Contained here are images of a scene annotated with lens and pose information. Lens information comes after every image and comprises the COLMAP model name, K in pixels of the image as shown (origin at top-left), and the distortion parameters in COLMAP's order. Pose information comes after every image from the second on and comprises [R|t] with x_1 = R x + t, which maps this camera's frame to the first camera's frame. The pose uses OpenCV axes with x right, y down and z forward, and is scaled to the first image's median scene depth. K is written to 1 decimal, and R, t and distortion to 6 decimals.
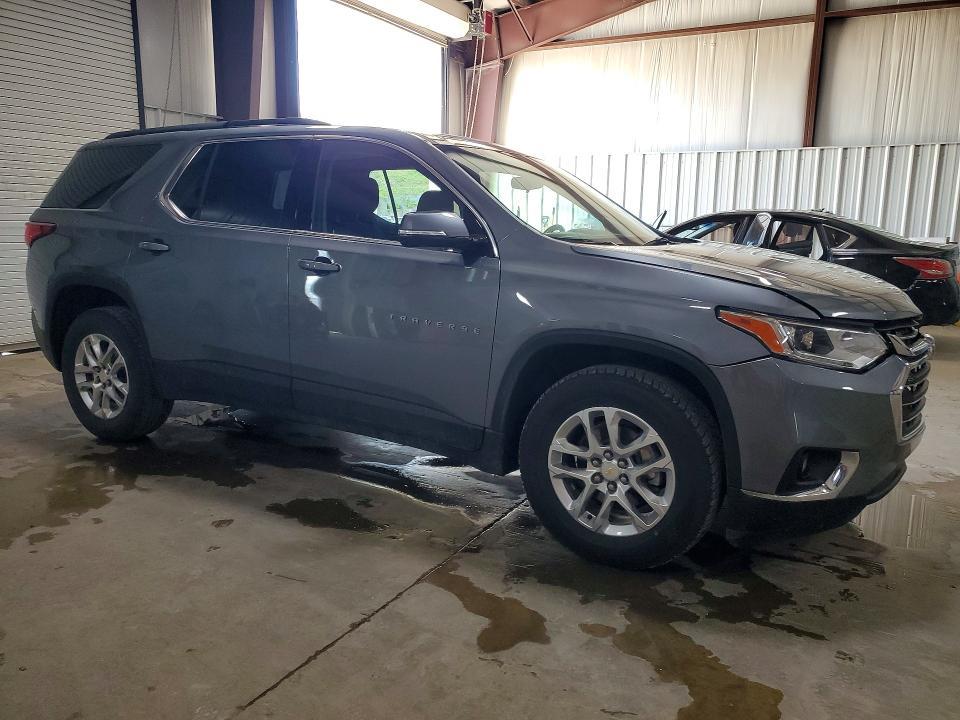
lens RADIAL K [[764.4, 0, 474.7], [0, 764.4, 357.7], [0, 0, 1]] dist [0.033539, 0.009620]
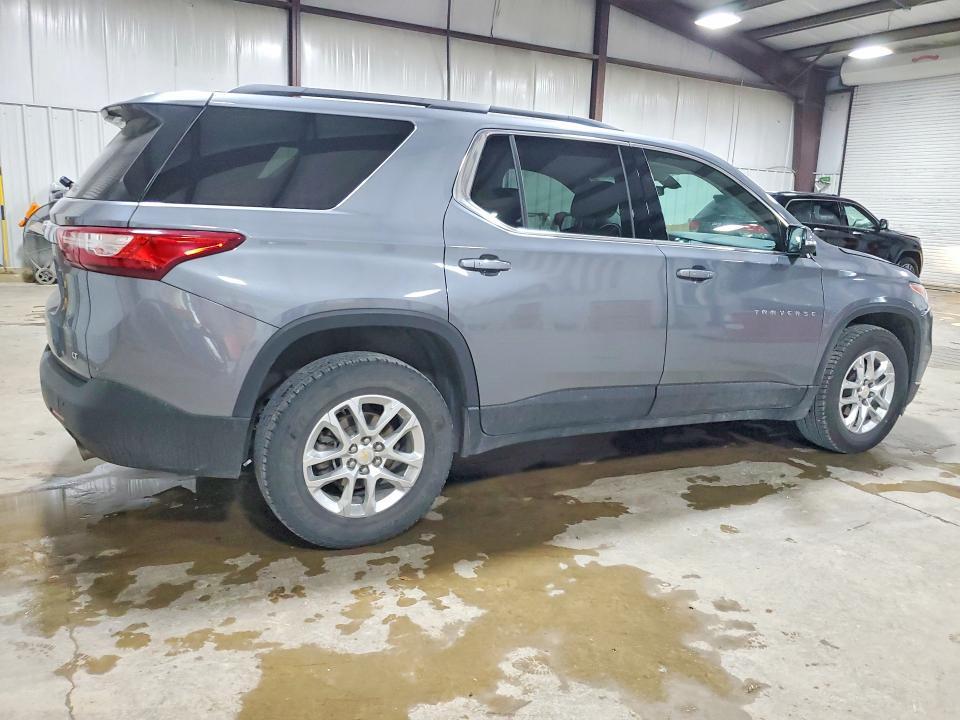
lens RADIAL K [[764.4, 0, 474.7], [0, 764.4, 357.7], [0, 0, 1]] dist [0.033539, 0.009620]
pose [[0.490926, -0.156758, 0.856982, -1.331711], [0.121750, 0.986371, 0.110680, -0.167015], [-0.862652, 0.050001, 0.503320, 0.753347]]
